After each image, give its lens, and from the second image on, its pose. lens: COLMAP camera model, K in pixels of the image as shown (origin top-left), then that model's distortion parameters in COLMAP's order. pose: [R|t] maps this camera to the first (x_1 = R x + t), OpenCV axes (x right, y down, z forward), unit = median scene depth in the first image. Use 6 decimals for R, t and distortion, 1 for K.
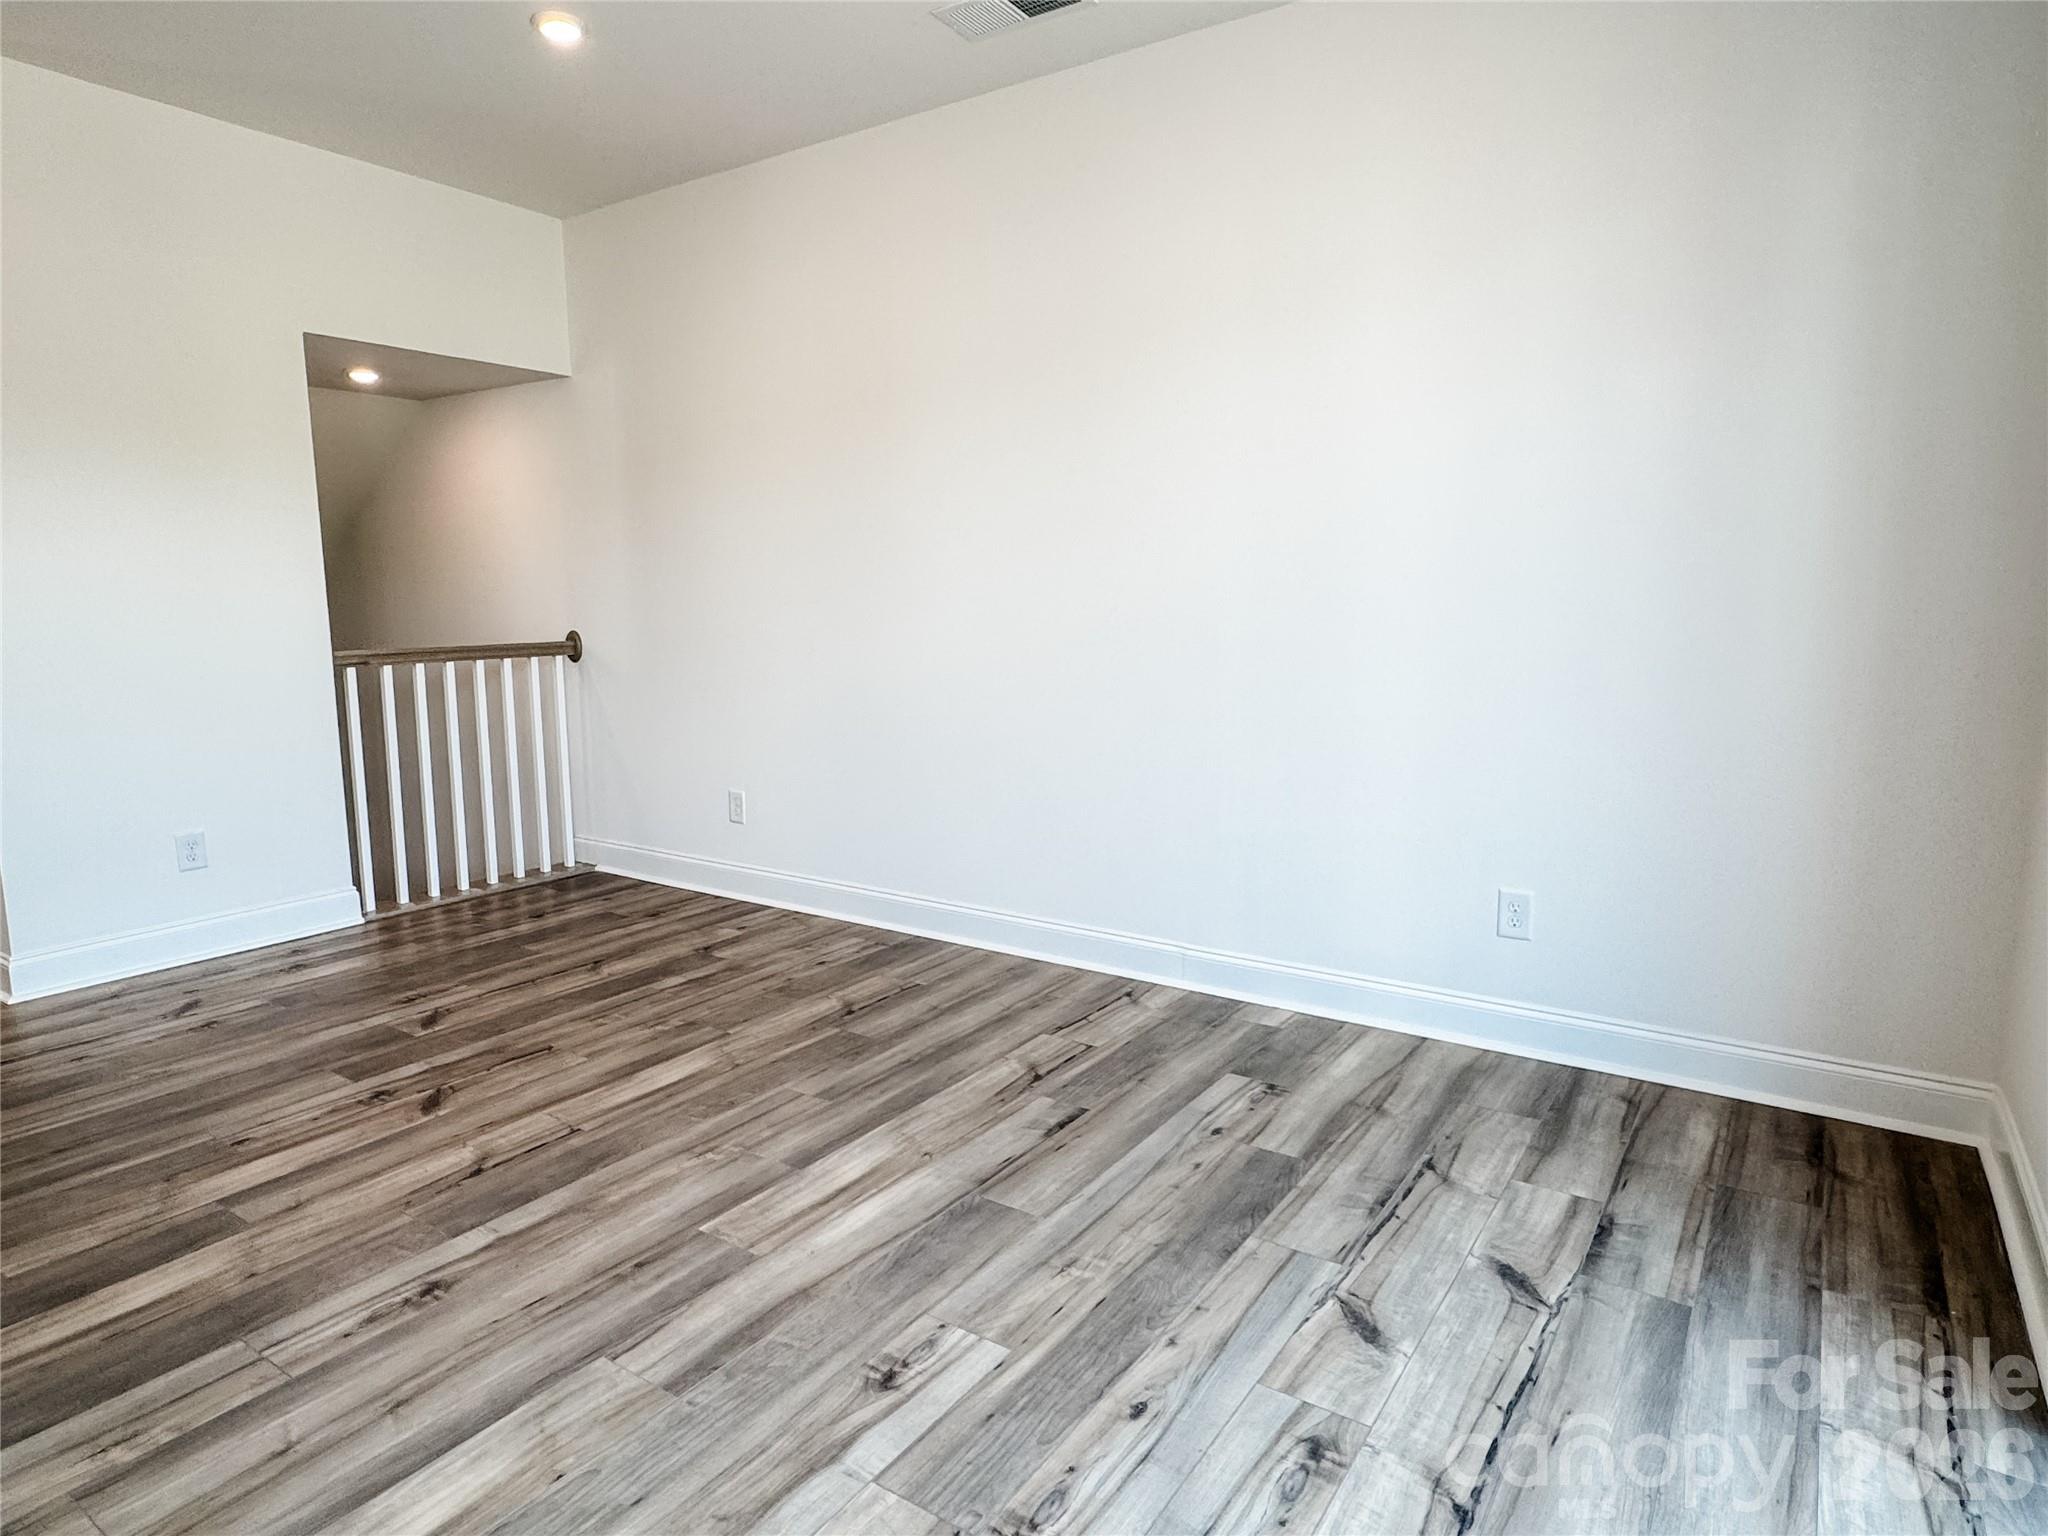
lens RADIAL K [[1204.2, 0, 1023.2], [0, 1204.2, 770.1], [0, 0, 1]] dist [-0.003583, -0.001236]
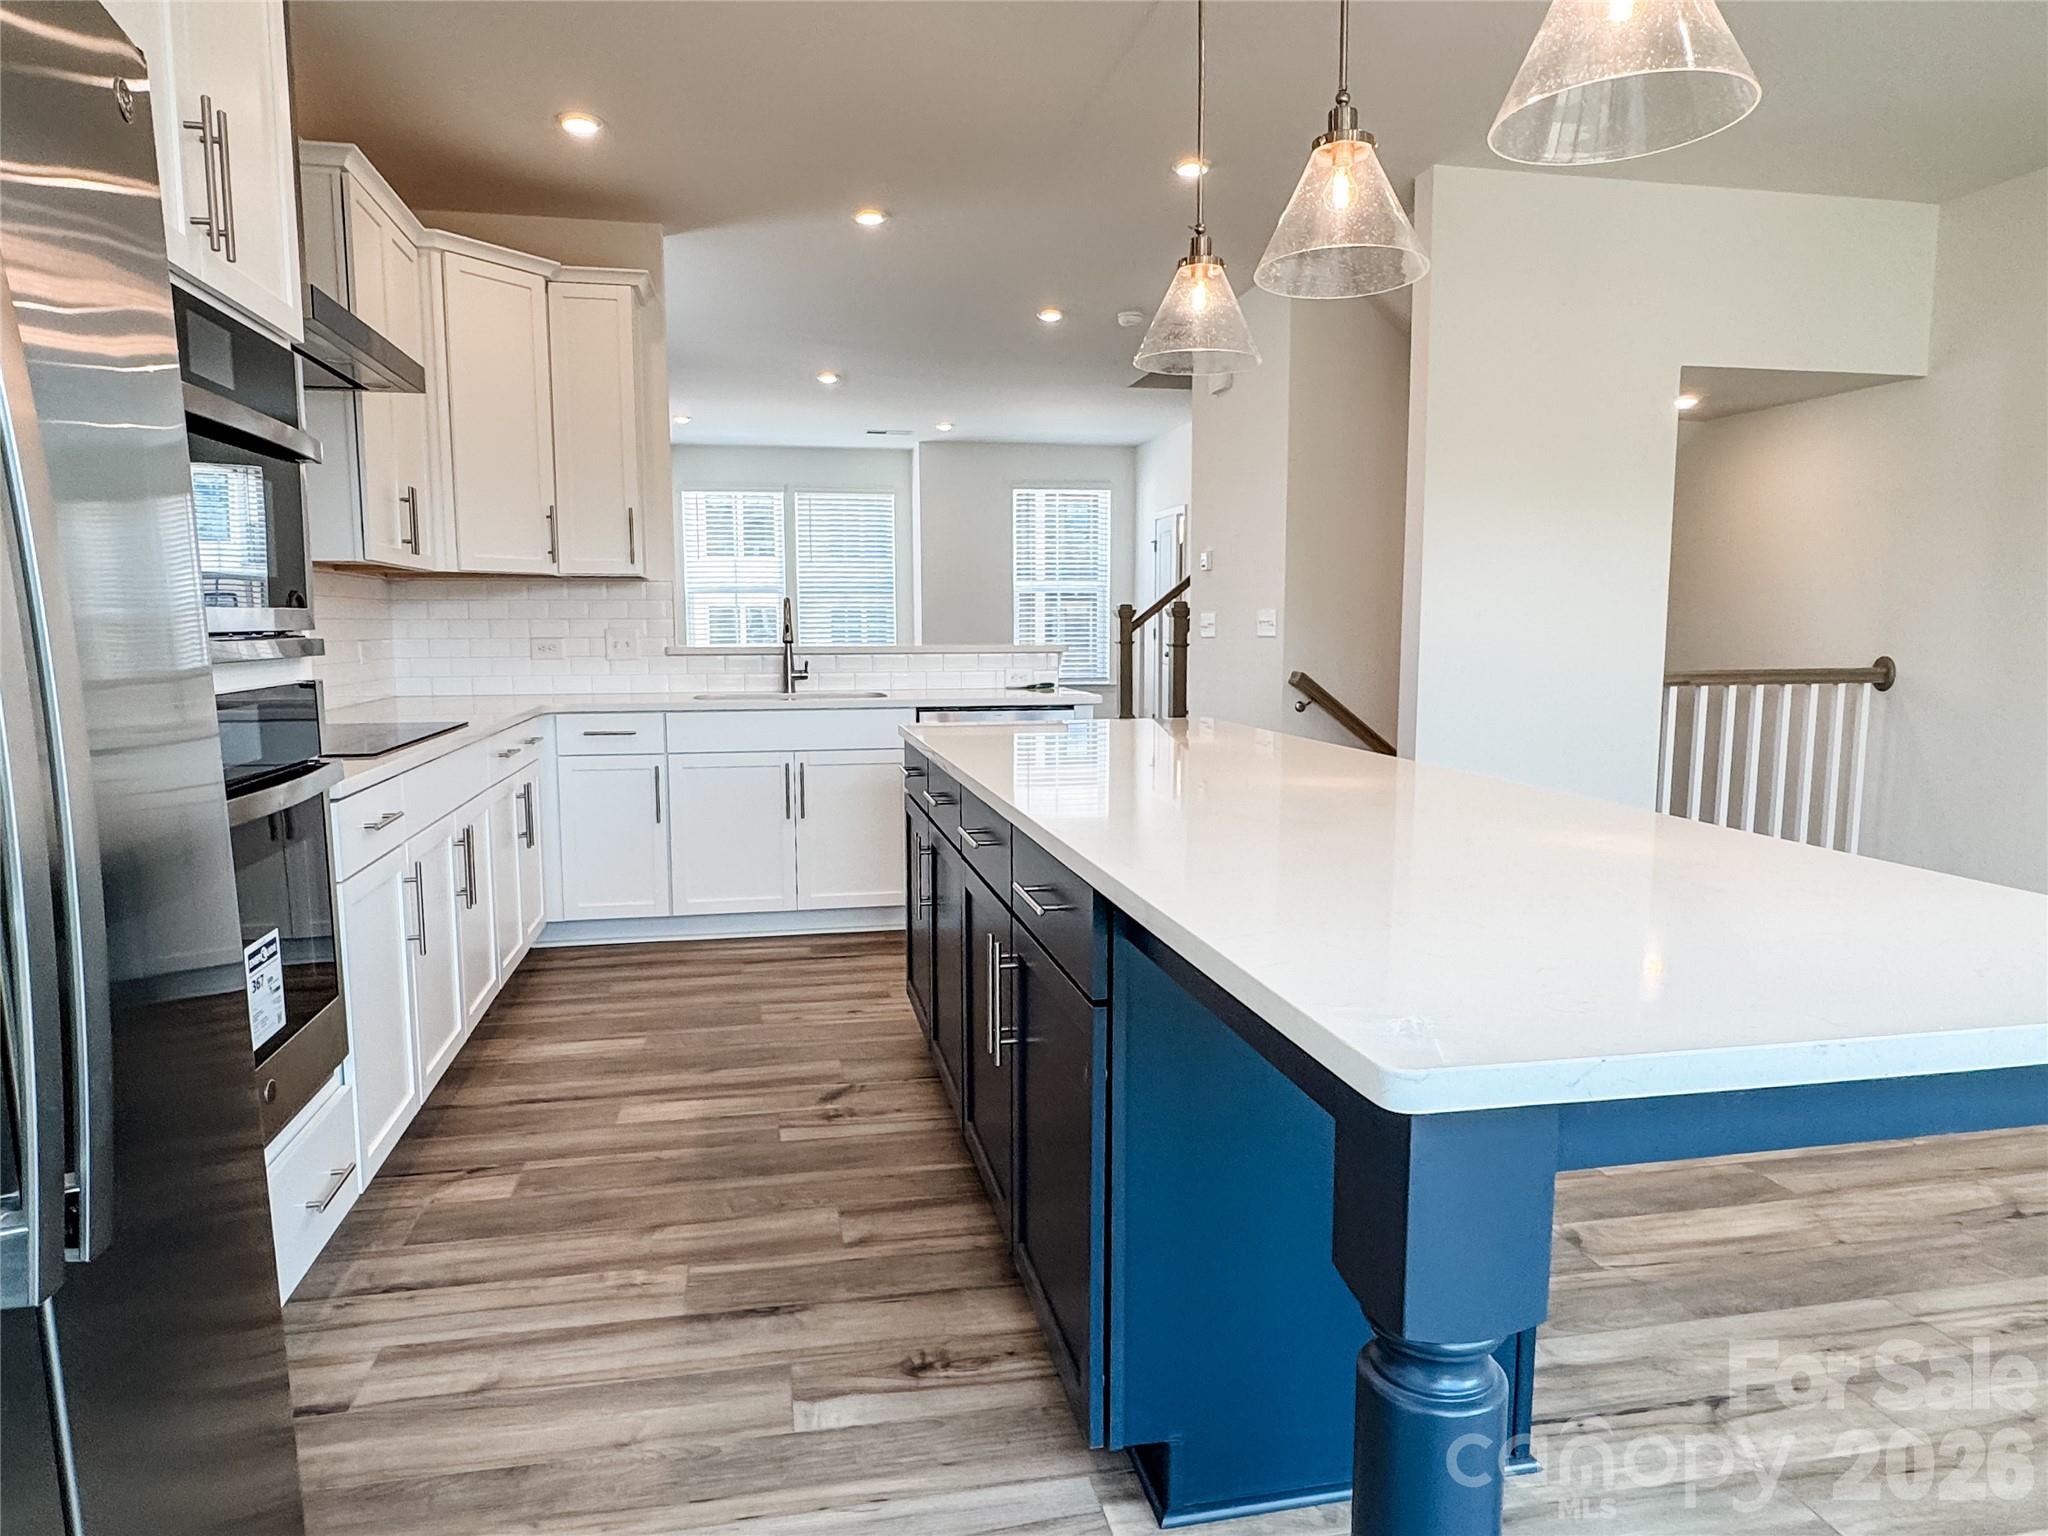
lens RADIAL K [[1282.9, 0, 1022.6], [0, 1282.9, 771.2], [0, 0, 1]] dist [0.001675, 0.000466]
pose [[0.711897, 0.085779, -0.697026, -0.161992], [-0.104776, 0.994377, 0.015361, 0.024486], [0.694424, 0.062096, 0.716882, -0.146644]]
